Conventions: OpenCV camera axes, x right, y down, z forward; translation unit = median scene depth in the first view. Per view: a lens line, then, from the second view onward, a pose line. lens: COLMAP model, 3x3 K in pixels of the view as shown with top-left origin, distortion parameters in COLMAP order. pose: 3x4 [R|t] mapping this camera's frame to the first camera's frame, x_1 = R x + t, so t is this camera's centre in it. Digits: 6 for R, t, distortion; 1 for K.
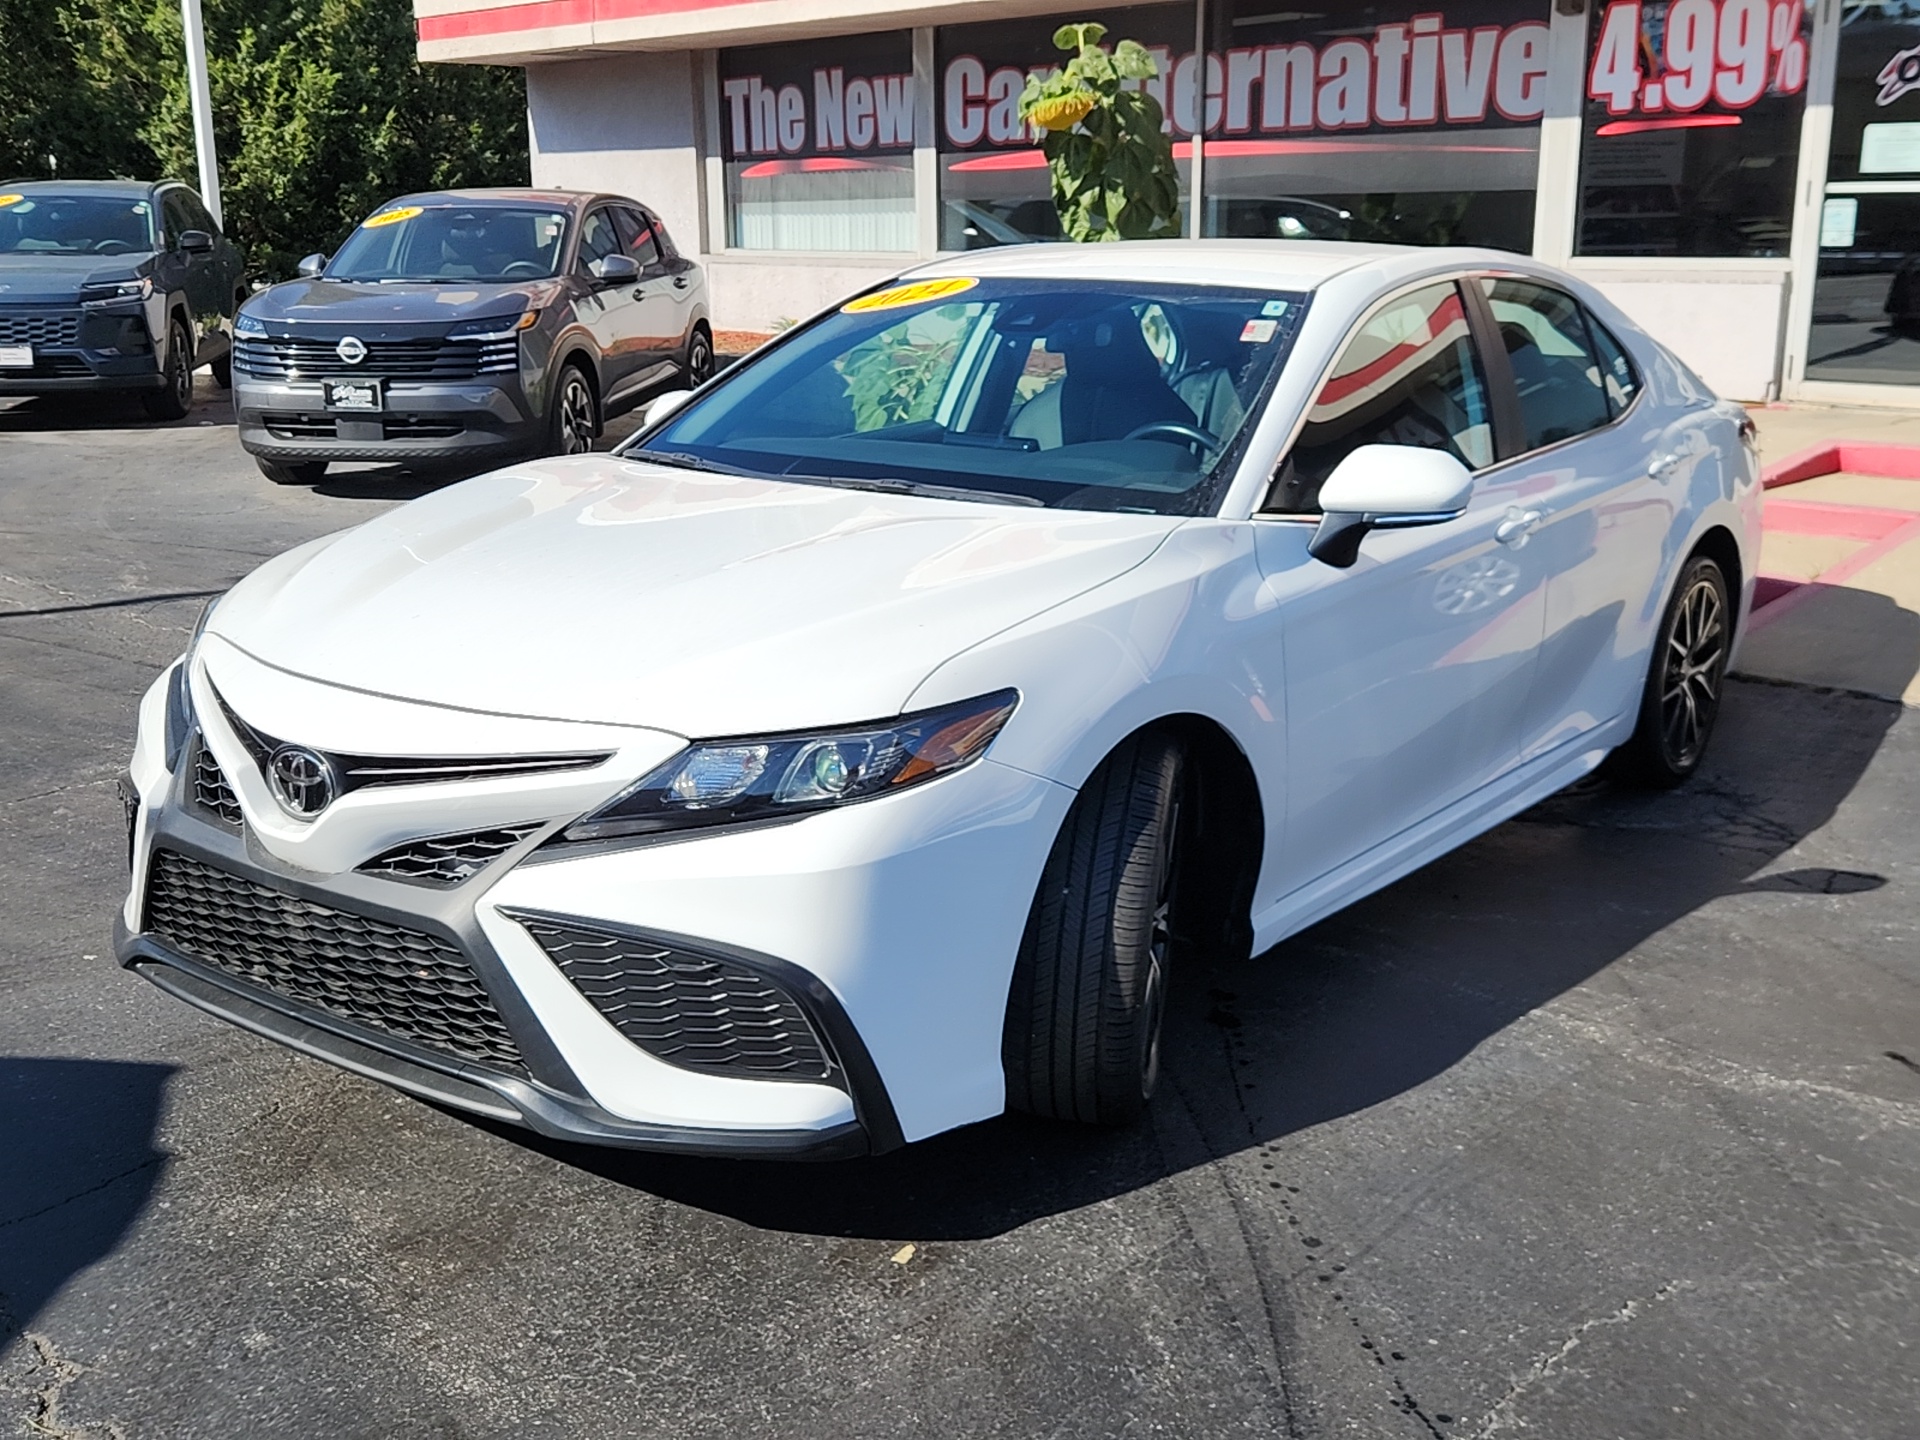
lens RADIAL K [[1931.6, 0, 966.8], [0, 1931.6, 721.8], [0, 0, 1]] dist [0.055477, 0.000000]
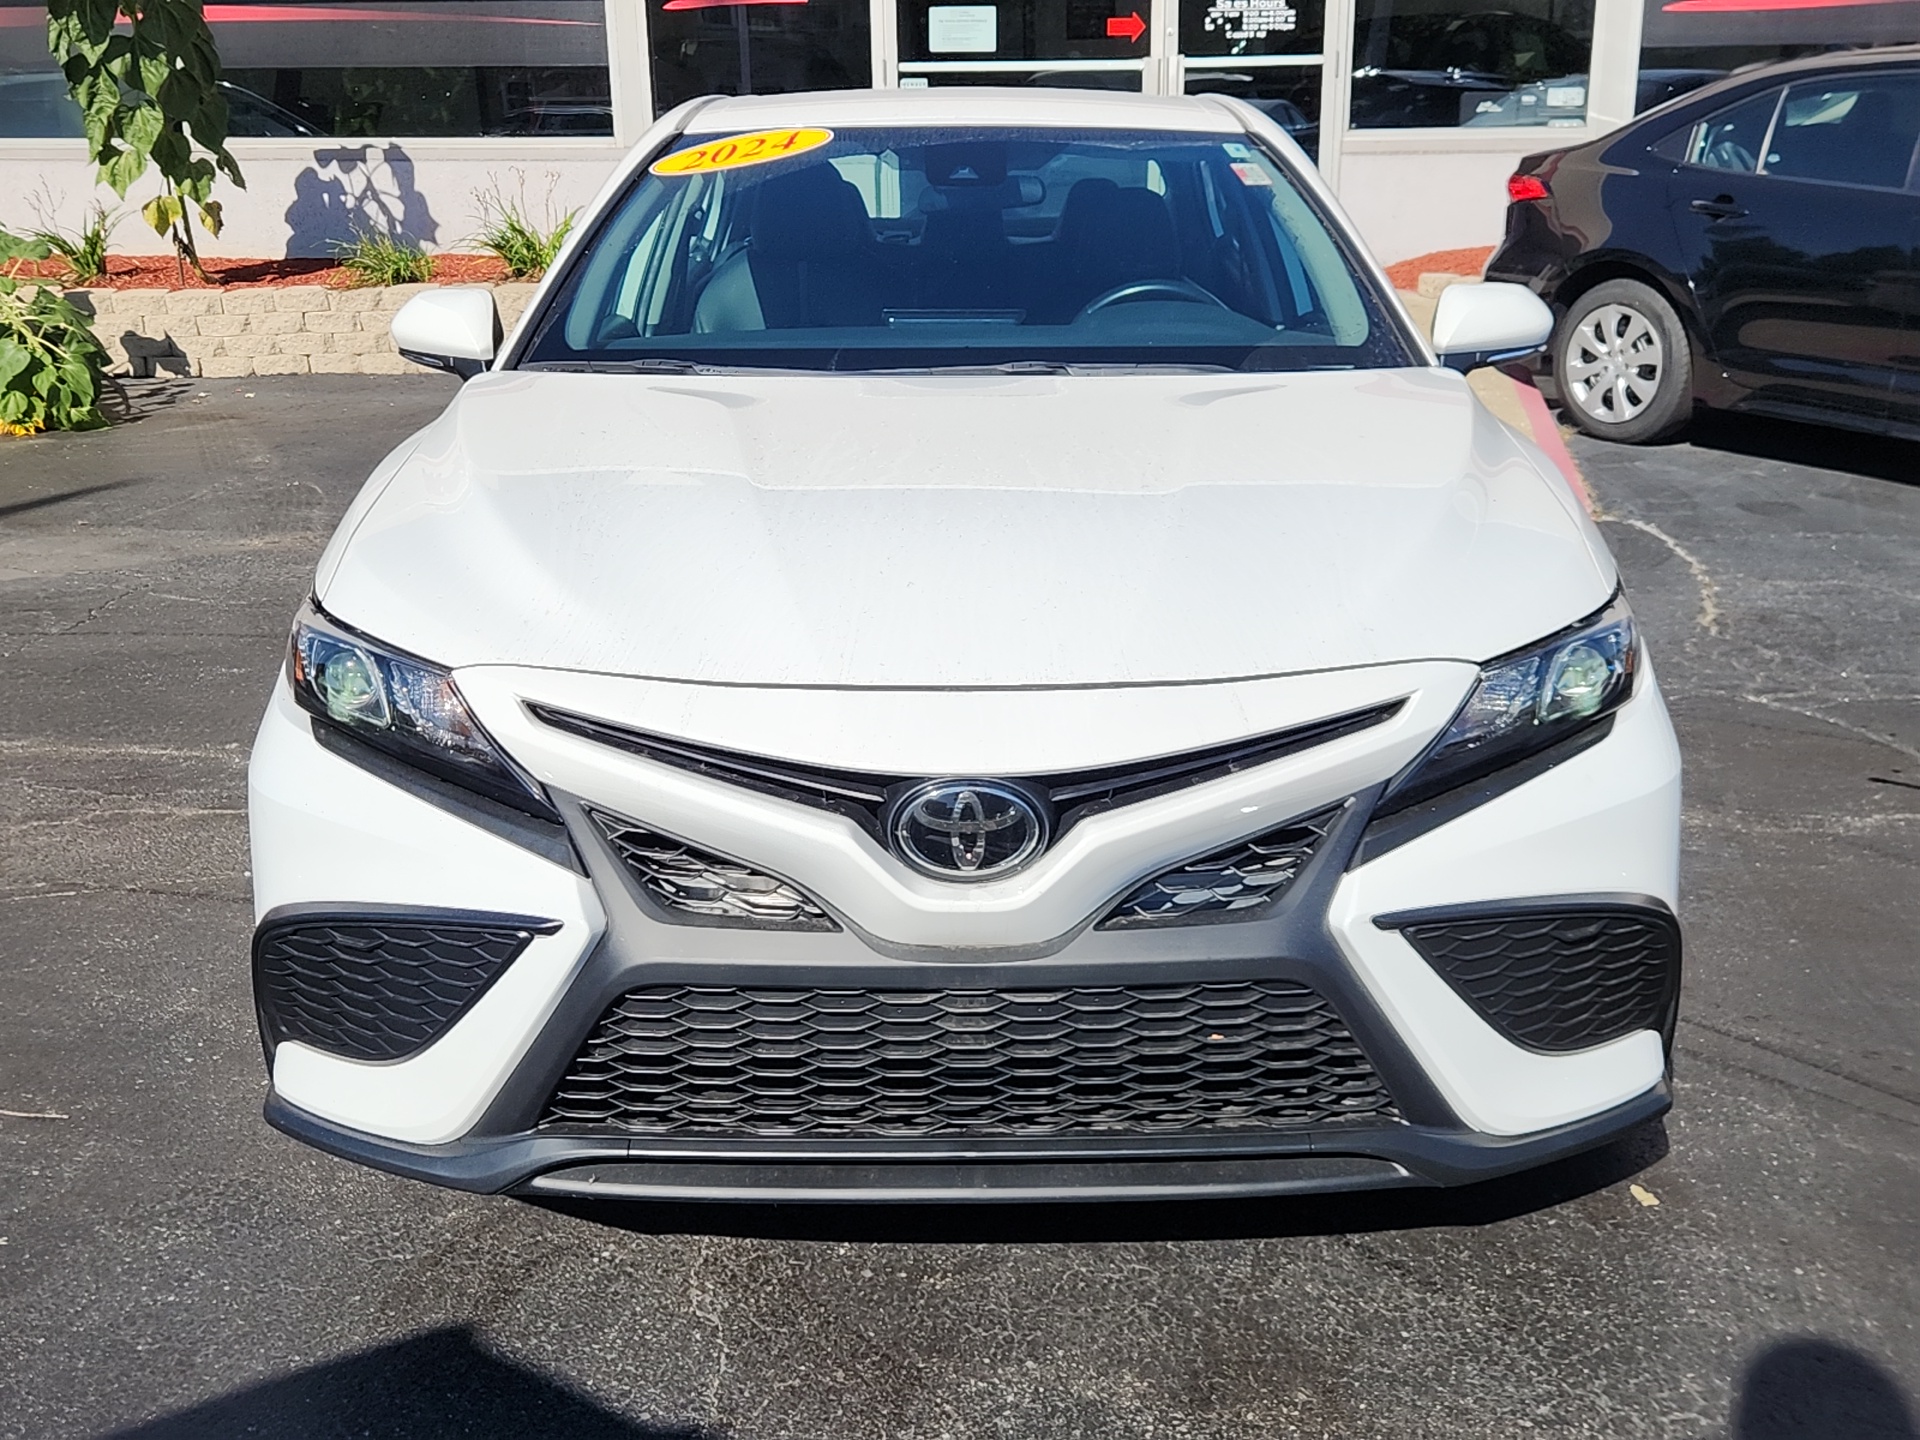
lens RADIAL K [[1954.2, 0, 954.3], [0, 1954.2, 719.7], [0, 0, 1]] dist [0.052088, 0.000000]
pose [[0.801149, -0.186102, 0.568794, -0.212329], [0.160631, 0.982414, 0.095184, -0.021823], [-0.576505, 0.015110, 0.816954, 0.121838]]
